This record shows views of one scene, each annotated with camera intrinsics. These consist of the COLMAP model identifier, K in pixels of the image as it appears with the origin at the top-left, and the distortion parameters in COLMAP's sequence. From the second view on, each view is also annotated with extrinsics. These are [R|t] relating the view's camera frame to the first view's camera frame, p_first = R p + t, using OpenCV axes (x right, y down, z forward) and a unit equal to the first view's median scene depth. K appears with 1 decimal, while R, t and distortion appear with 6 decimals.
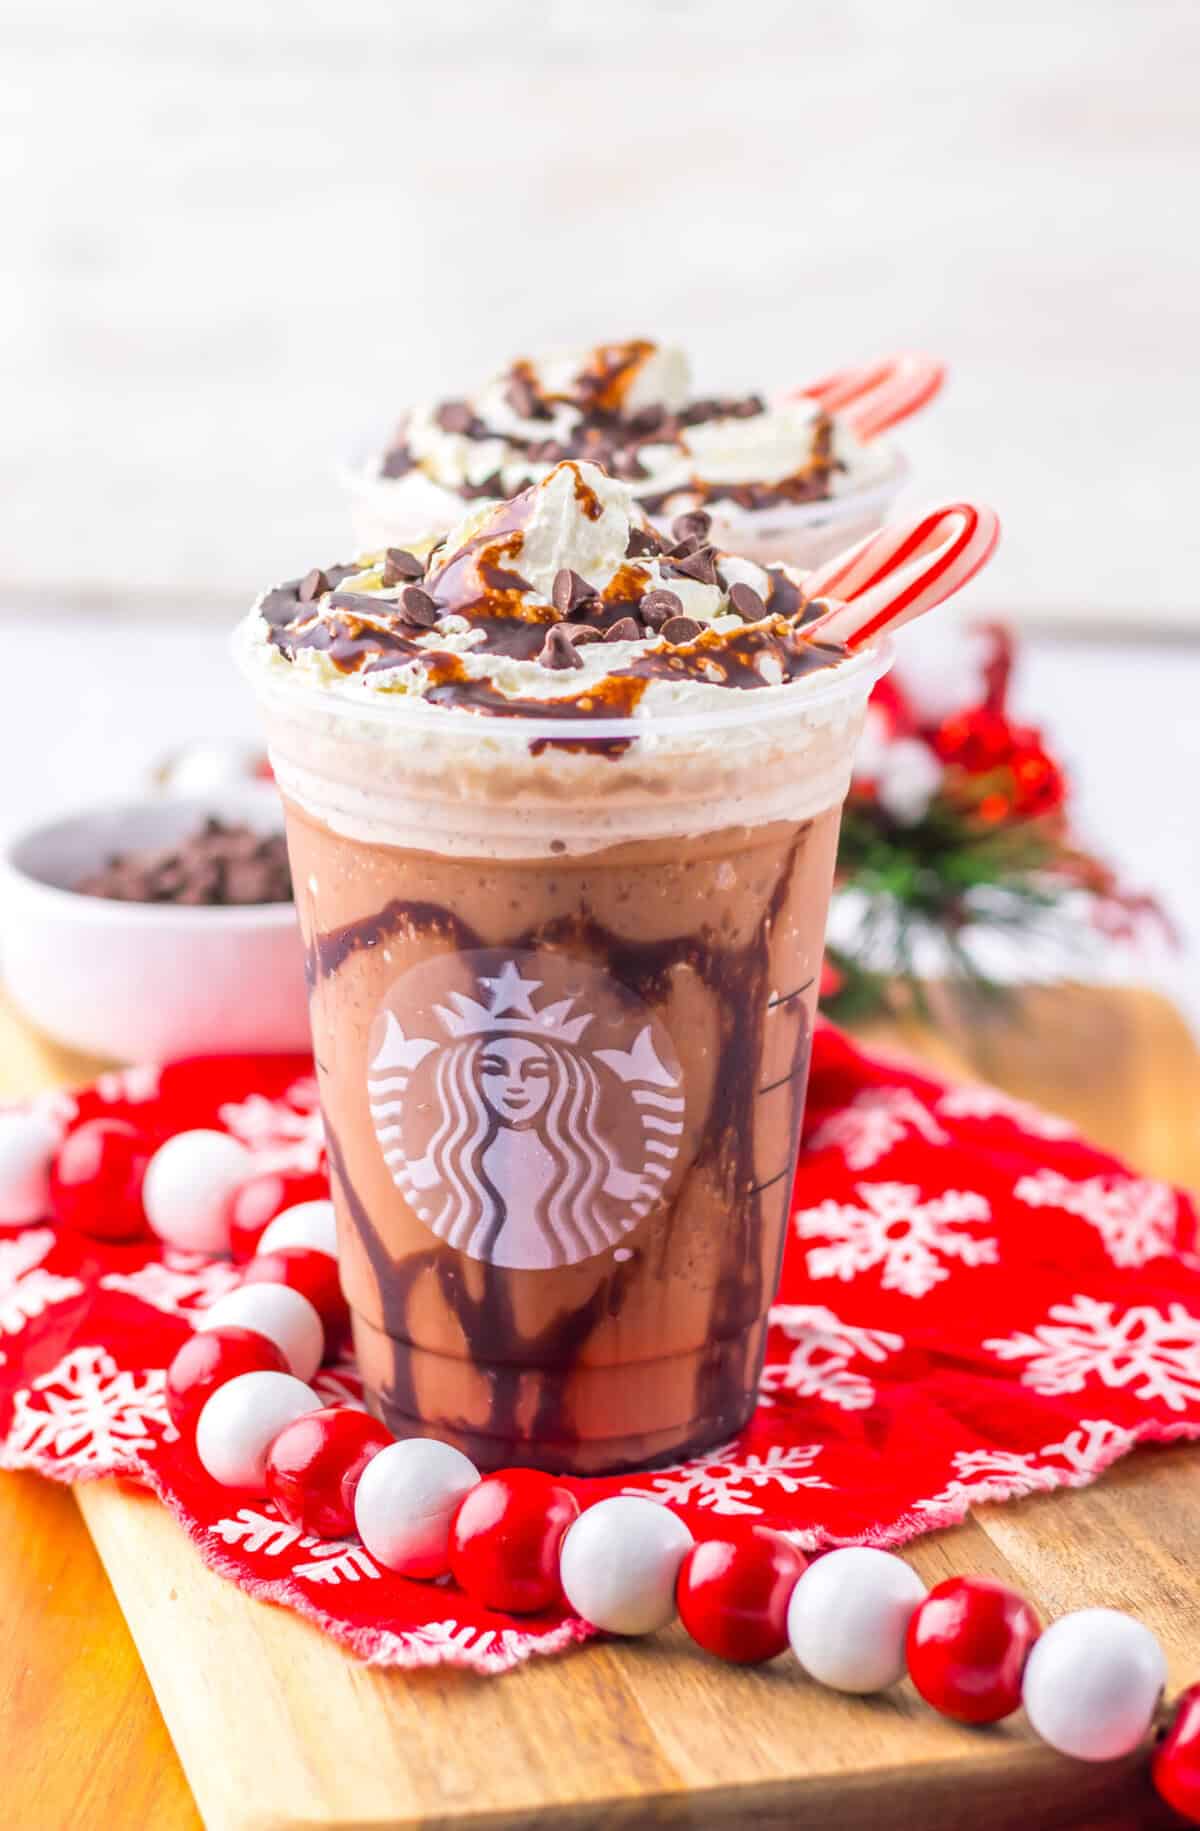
lens RADIAL K [[5020.5, 0, 596.9], [0, 5020.5, 917.8], [0, 0, 1]] dist [-0.065286, 0.000000]
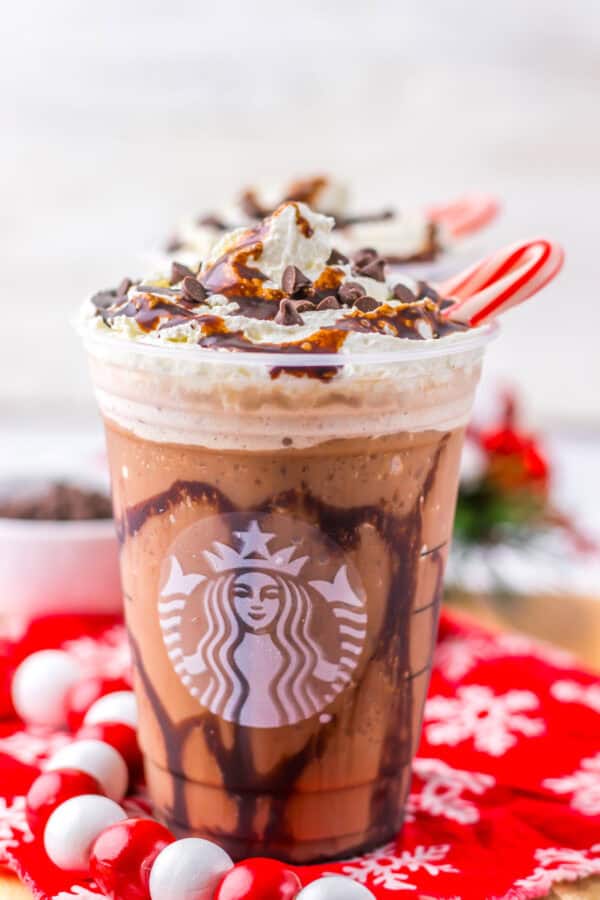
lens RADIAL K [[2184.6, 0, 259.6], [0, 2184.6, 511.9], [0, 0, 1]] dist [-0.117082, 0.000000]
pose [[0.999917, 0.003957, 0.012255, -0.023234], [-0.003230, 0.998267, -0.058756, 0.043753], [-0.012467, 0.058711, 0.998197, 0.337177]]
